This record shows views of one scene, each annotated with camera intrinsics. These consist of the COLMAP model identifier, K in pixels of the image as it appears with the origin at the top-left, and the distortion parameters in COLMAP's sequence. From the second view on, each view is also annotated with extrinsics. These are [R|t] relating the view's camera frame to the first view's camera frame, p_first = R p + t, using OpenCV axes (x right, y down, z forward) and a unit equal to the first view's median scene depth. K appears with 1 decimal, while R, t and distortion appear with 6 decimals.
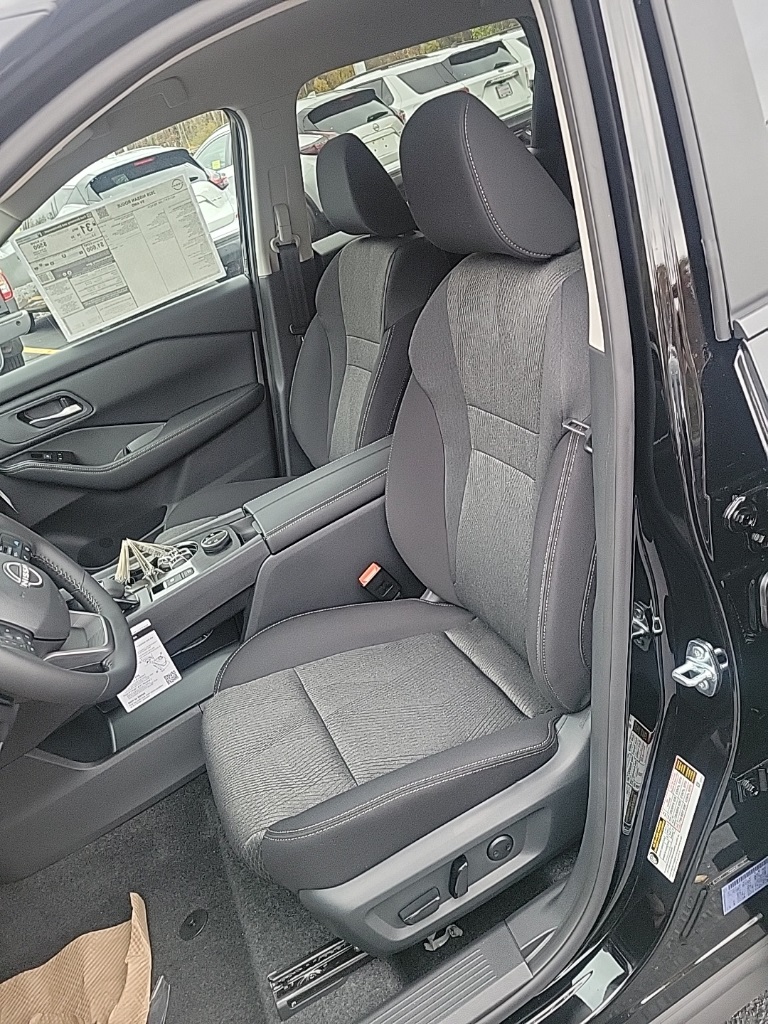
lens RADIAL K [[773.7, 0, 392.7], [0, 773.7, 514.2], [0, 0, 1]] dist [0.053246, -0.027771]
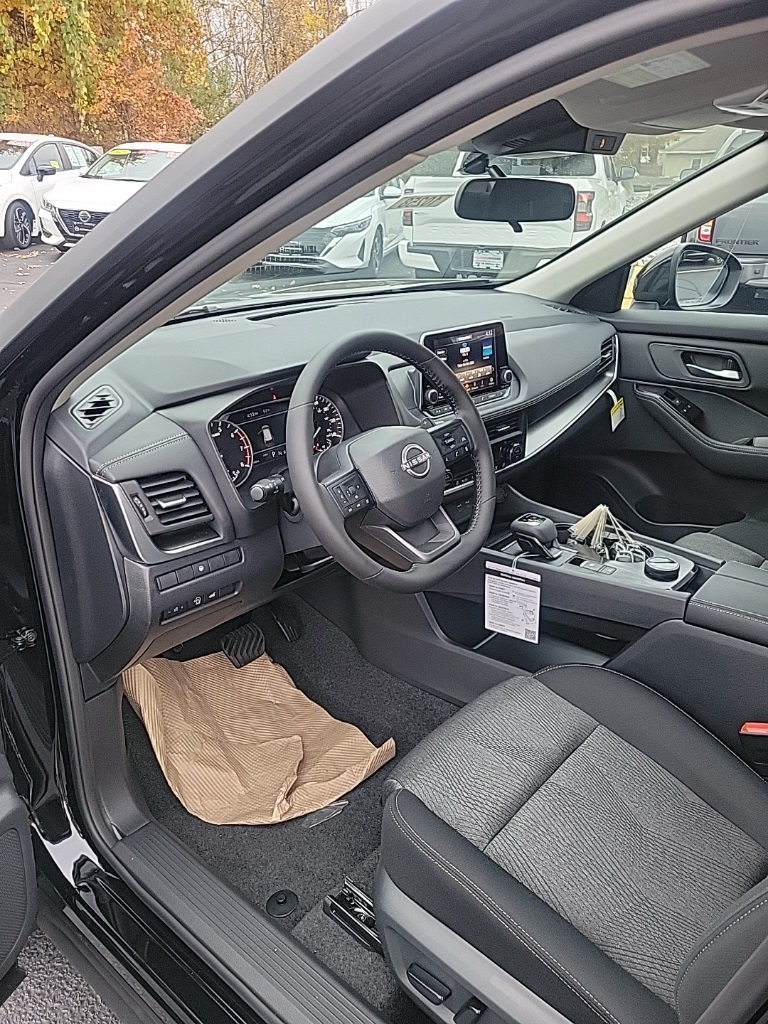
lens RADIAL K [[773.7, 0, 390.6], [0, 773.7, 511.5], [0, 0, 1]] dist [0.053246, -0.027771]
pose [[0.402384, 0.614411, -0.678664, 0.166723], [-0.541522, 0.757469, 0.364683, -0.131667], [0.738133, 0.220769, 0.637511, 0.133687]]
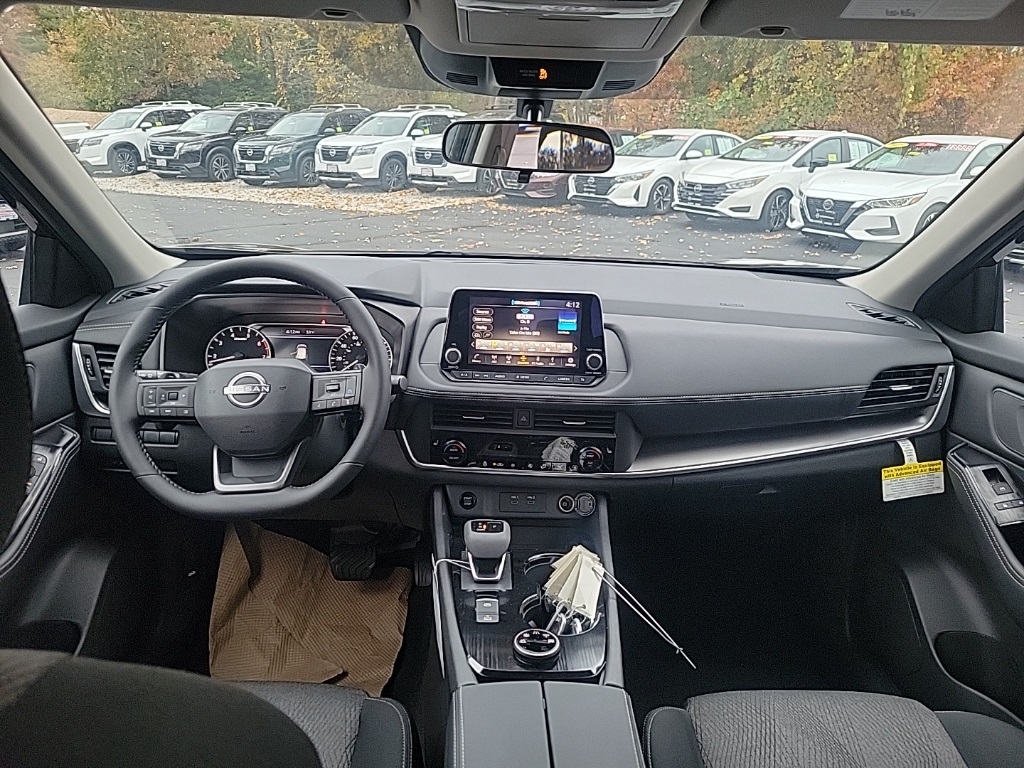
lens RADIAL K [[773.7, 0, 514.3], [0, 773.7, 376.8], [0, 0, 1]] dist [0.053246, -0.027771]
pose [[-0.378268, 0.510201, -0.772404, 0.115805], [-0.356388, 0.689822, 0.630185, -0.384657], [0.854343, 0.513654, -0.079108, 0.703437]]
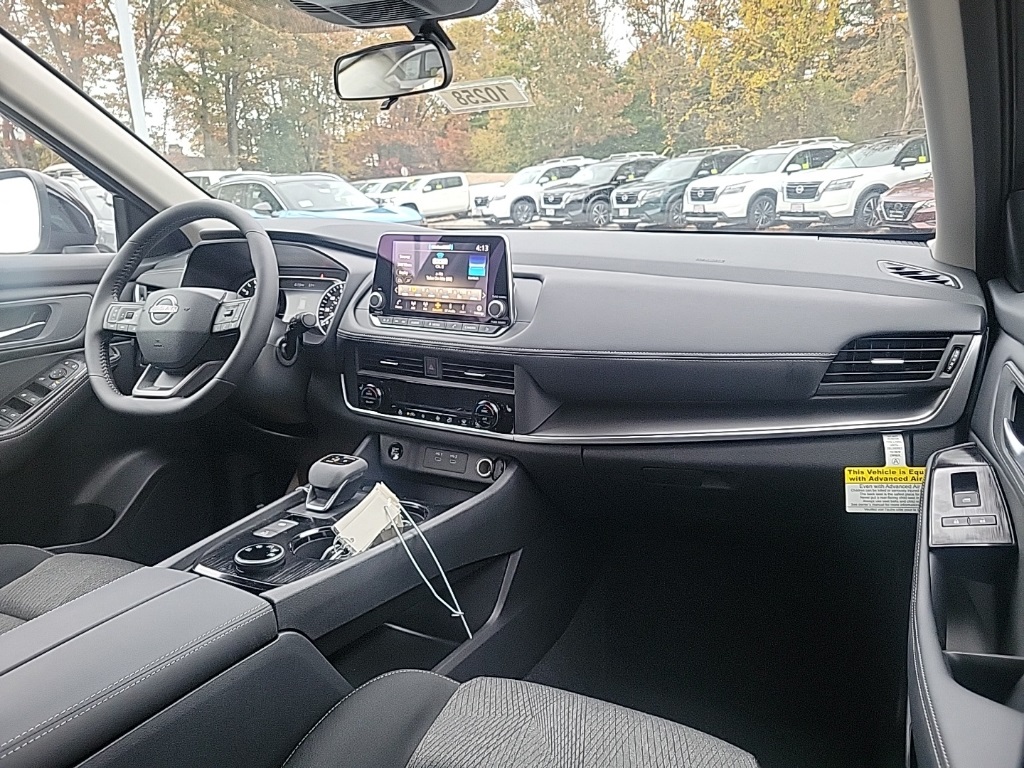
lens RADIAL K [[773.7, 0, 503.7], [0, 773.7, 392.1], [0, 0, 1]] dist [0.053246, -0.027771]
pose [[-0.744286, 0.434280, -0.507384, -0.089013], [-0.078773, 0.697329, 0.712409, -0.390139], [0.663199, 0.570204, -0.484803, 1.031144]]
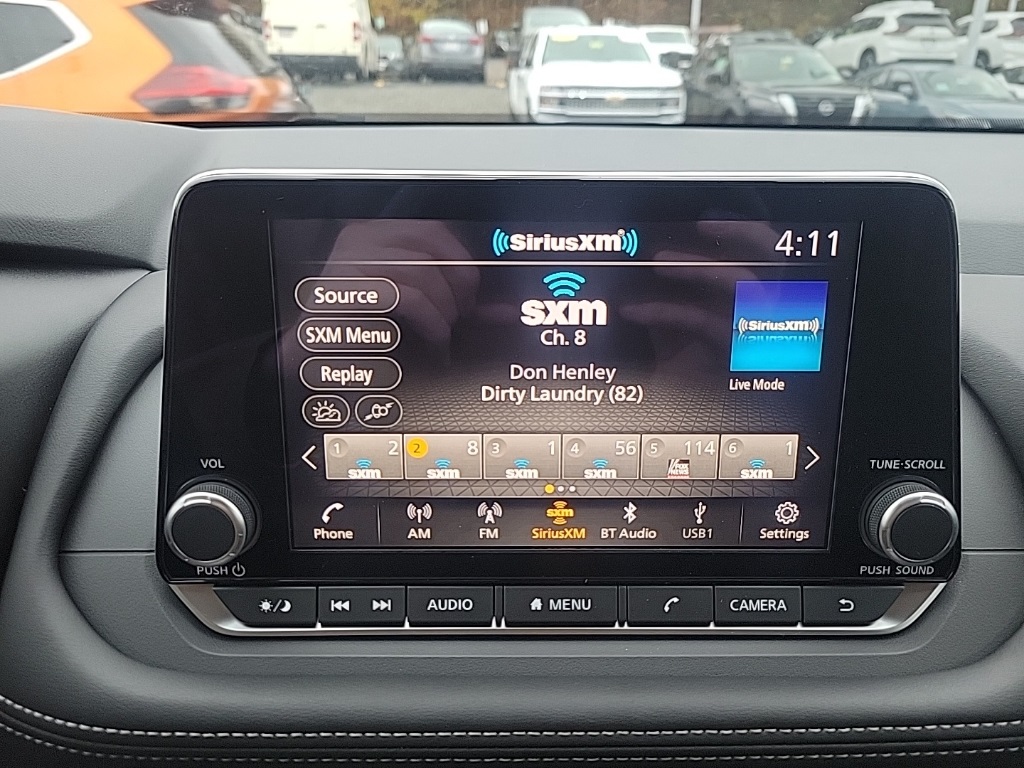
lens RADIAL K [[773.7, 0, 517.0], [0, 773.7, 393.5], [0, 0, 1]] dist [0.053246, -0.027771]
pose [[-0.327107, 0.589431, -0.738628, -0.308344], [-0.354899, 0.647785, 0.674108, -0.089584], [0.875813, 0.482644, -0.002707, 0.634128]]
